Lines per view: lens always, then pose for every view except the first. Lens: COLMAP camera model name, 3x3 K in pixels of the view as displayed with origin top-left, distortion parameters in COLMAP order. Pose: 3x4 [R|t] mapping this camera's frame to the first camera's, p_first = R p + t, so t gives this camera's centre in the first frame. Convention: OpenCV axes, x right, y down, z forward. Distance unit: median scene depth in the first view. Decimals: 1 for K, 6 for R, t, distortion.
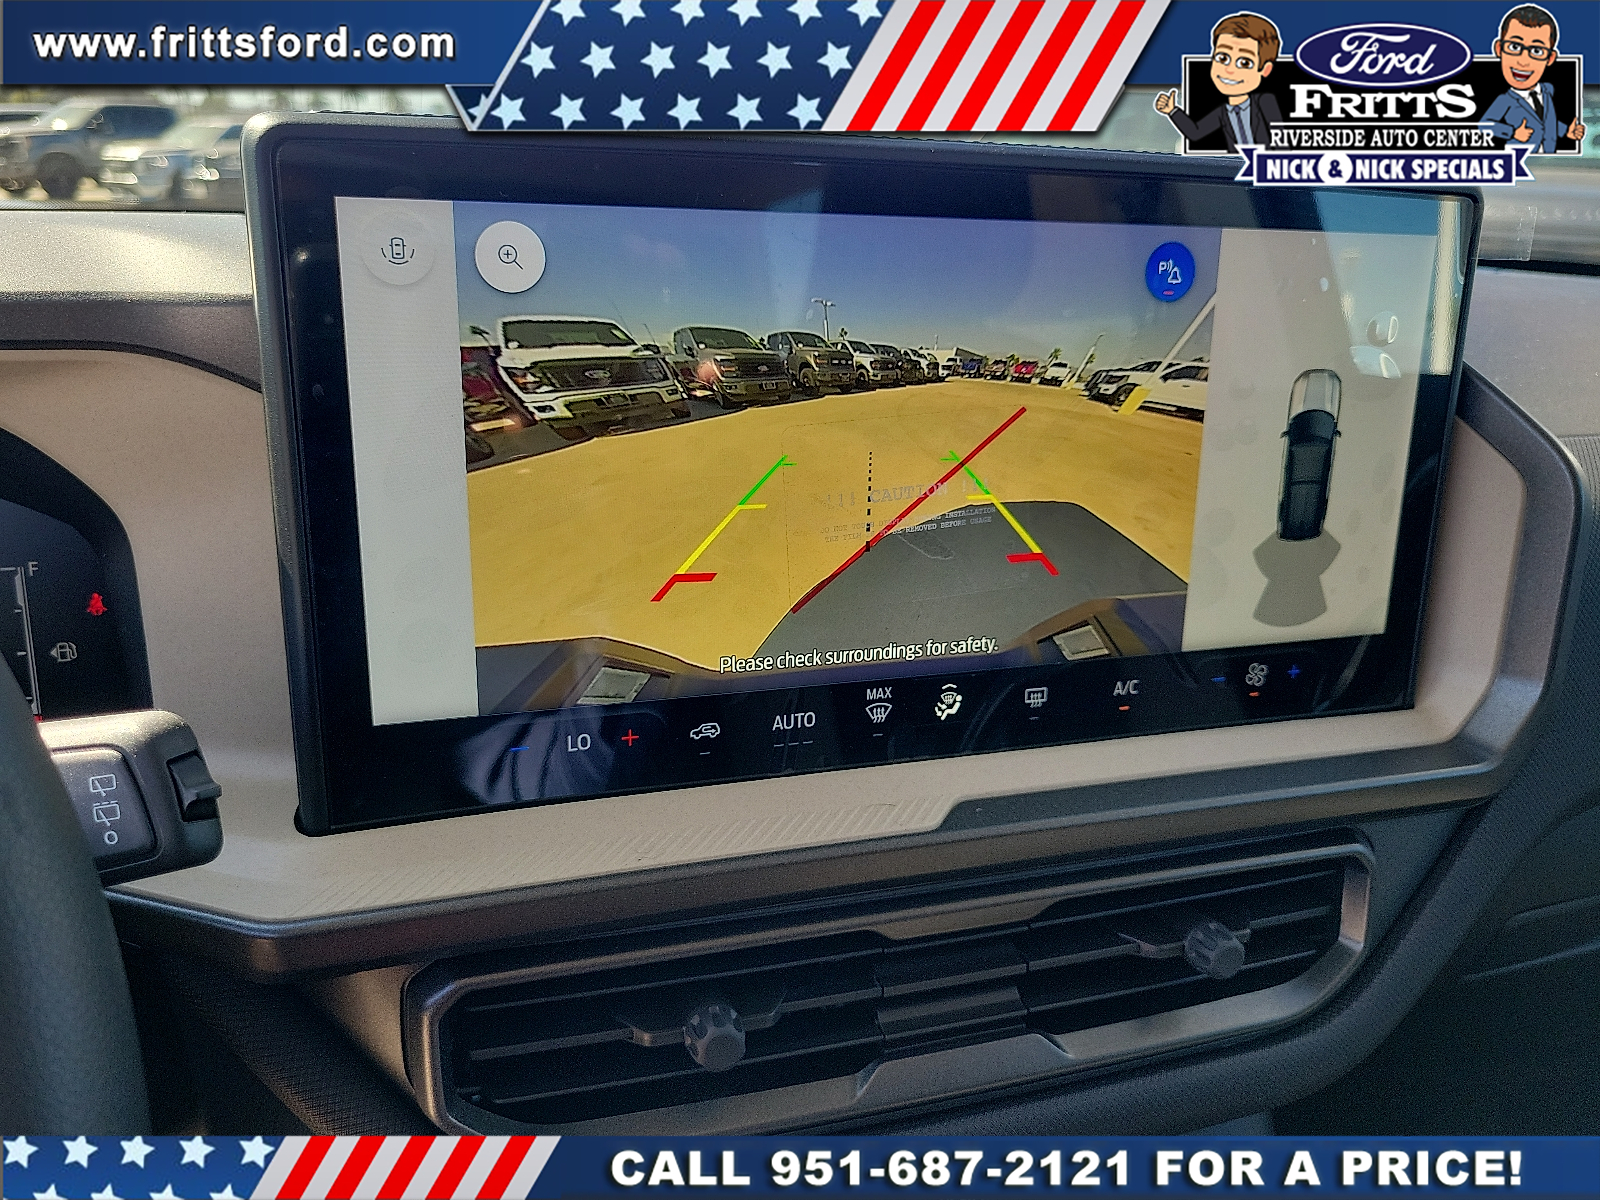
lens RADIAL K [[1197.1, 0, 801.5], [0, 1197.1, 614.5], [0, 0, 1]] dist [-0.001847, -0.000156]
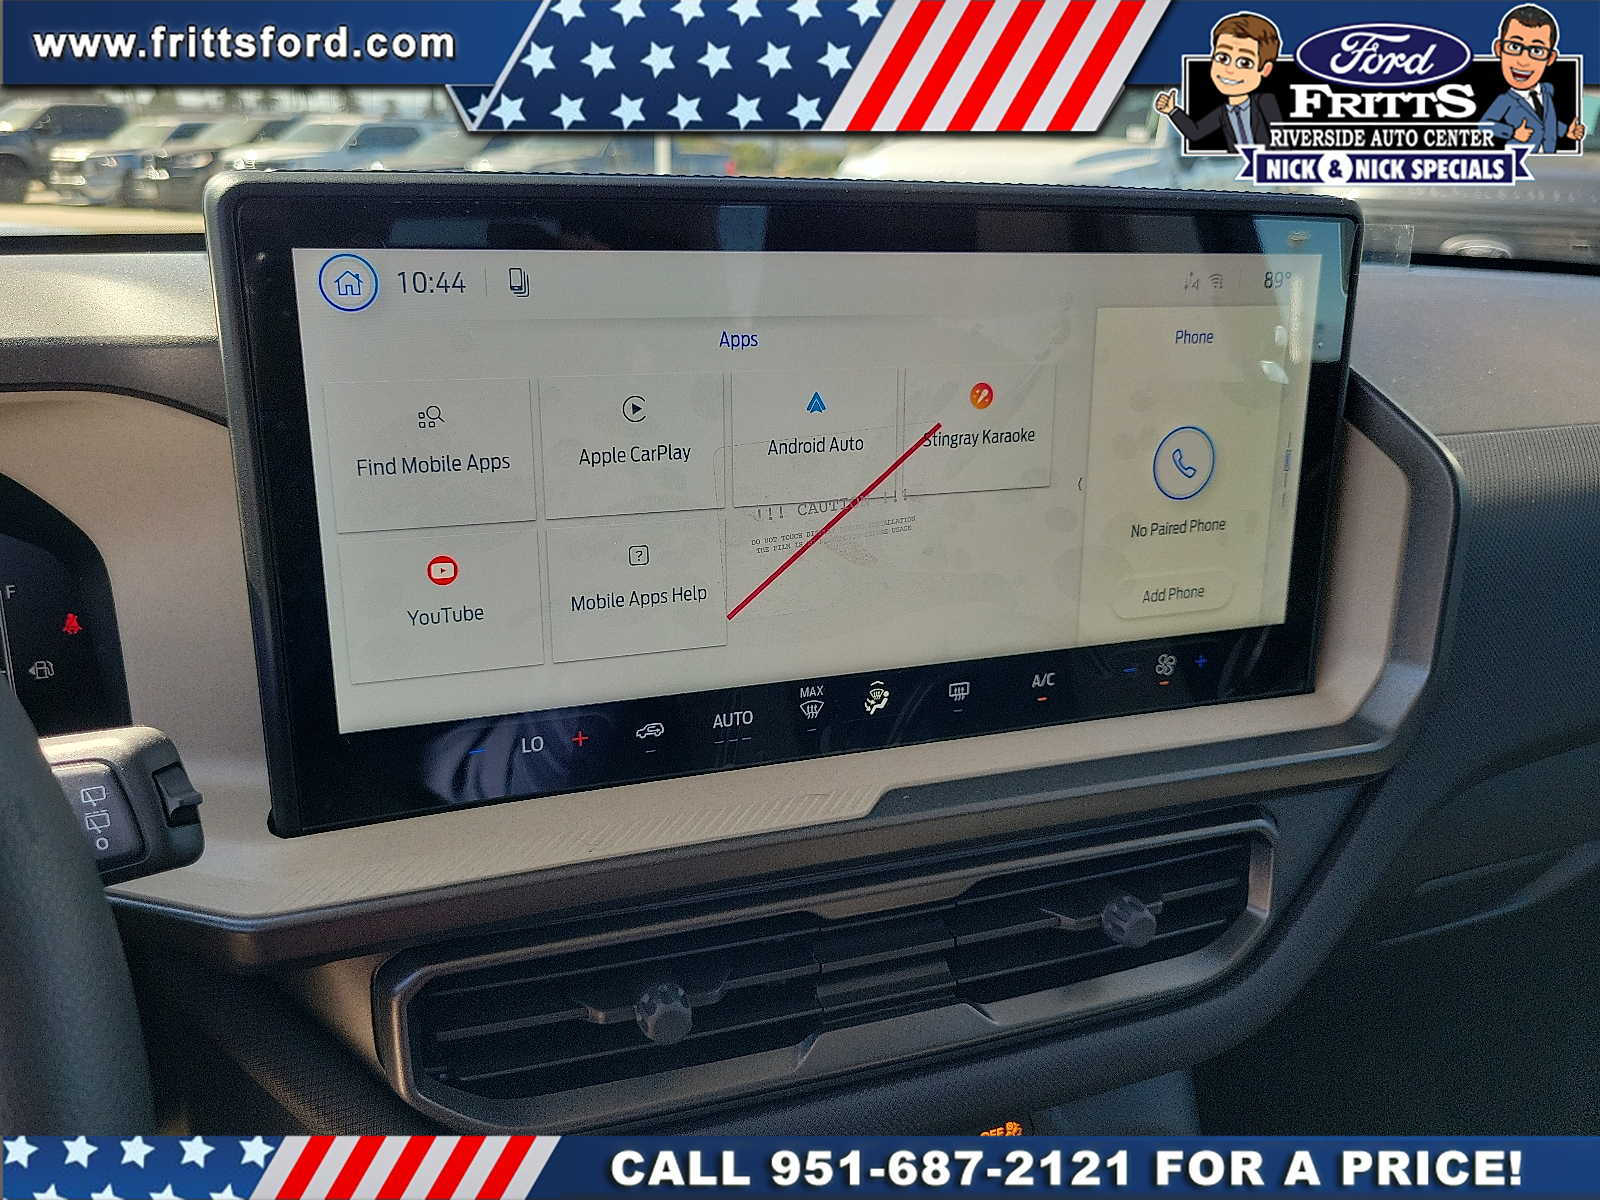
lens RADIAL K [[1228.0, 0, 800.0], [0, 1228.0, 600.0], [0, 0, 1]] dist [0.003479, 0.003717]
pose [[0.999599, -0.023093, 0.016383, 0.038063], [0.023088, 0.999733, 0.000502, -0.017252], [-0.016390, -0.000123, 0.999866, -0.105211]]
